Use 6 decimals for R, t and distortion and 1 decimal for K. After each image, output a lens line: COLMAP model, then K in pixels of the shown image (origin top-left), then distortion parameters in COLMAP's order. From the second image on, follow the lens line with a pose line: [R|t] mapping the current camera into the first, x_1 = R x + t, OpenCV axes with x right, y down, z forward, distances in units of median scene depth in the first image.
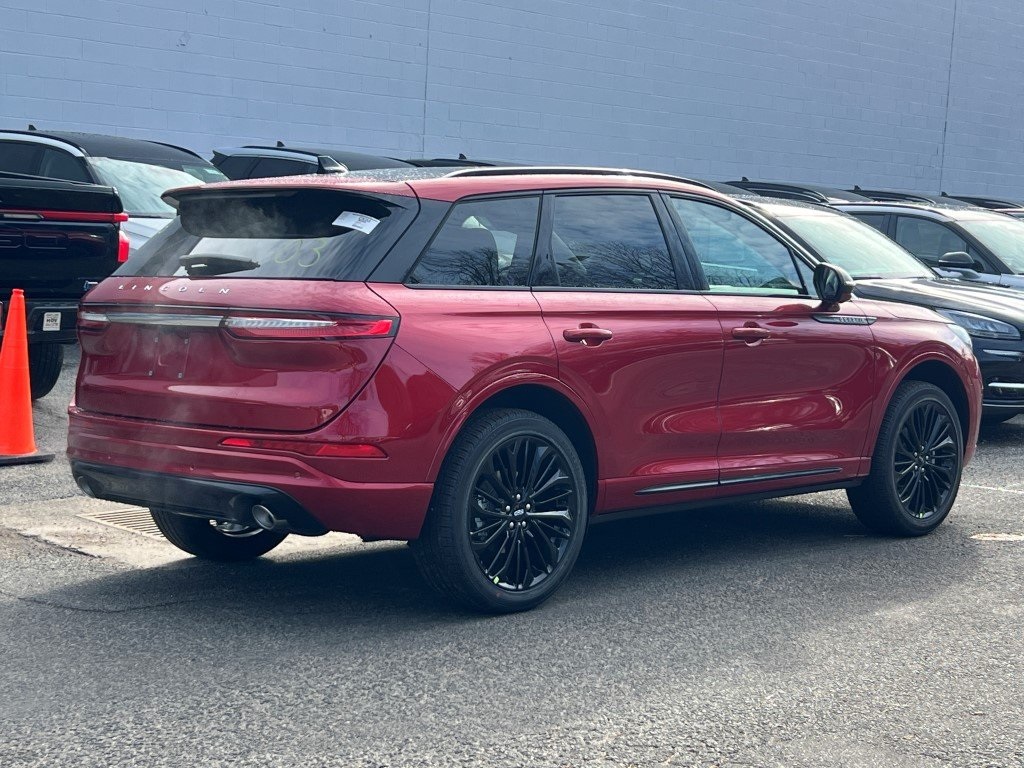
lens RADIAL K [[1678.6, 0, 516.3], [0, 1678.6, 383.4], [0, 0, 1]] dist [0.152720, 0.000000]
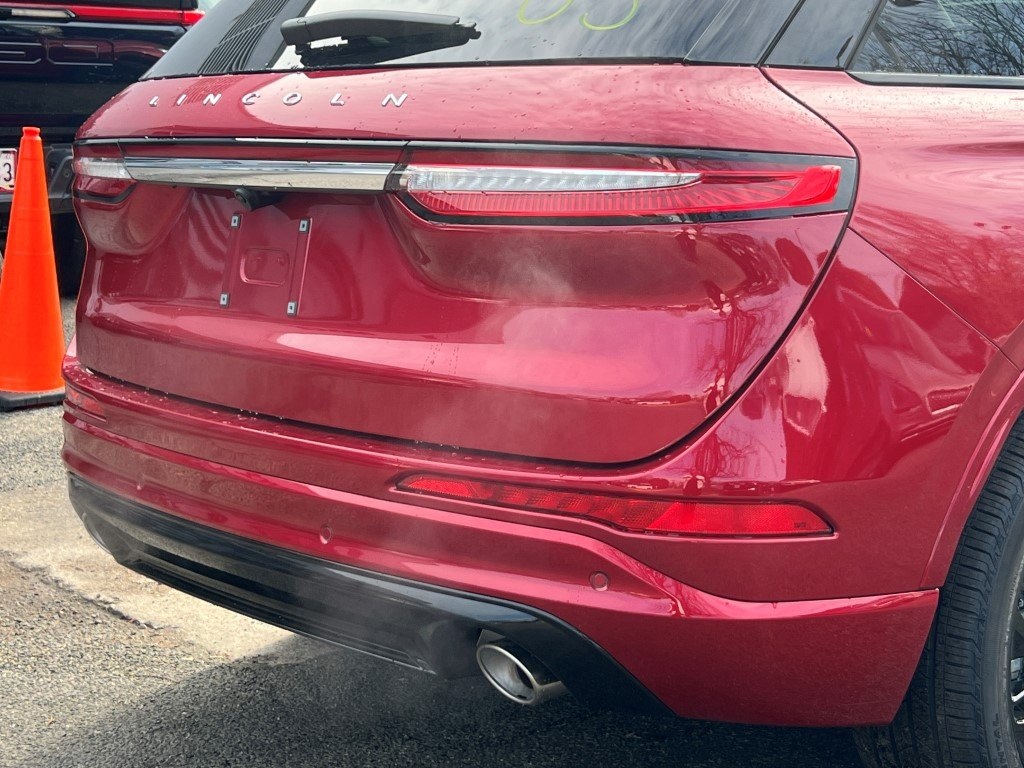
lens RADIAL K [[1678.6, 0, 510.1], [0, 1678.6, 384.9], [0, 0, 1]] dist [0.152720, 0.000000]
pose [[0.997749, -0.004439, -0.066919, -0.114545], [0.010297, 0.996115, 0.087452, -0.021214], [0.066271, -0.087945, 0.993918, 0.574588]]
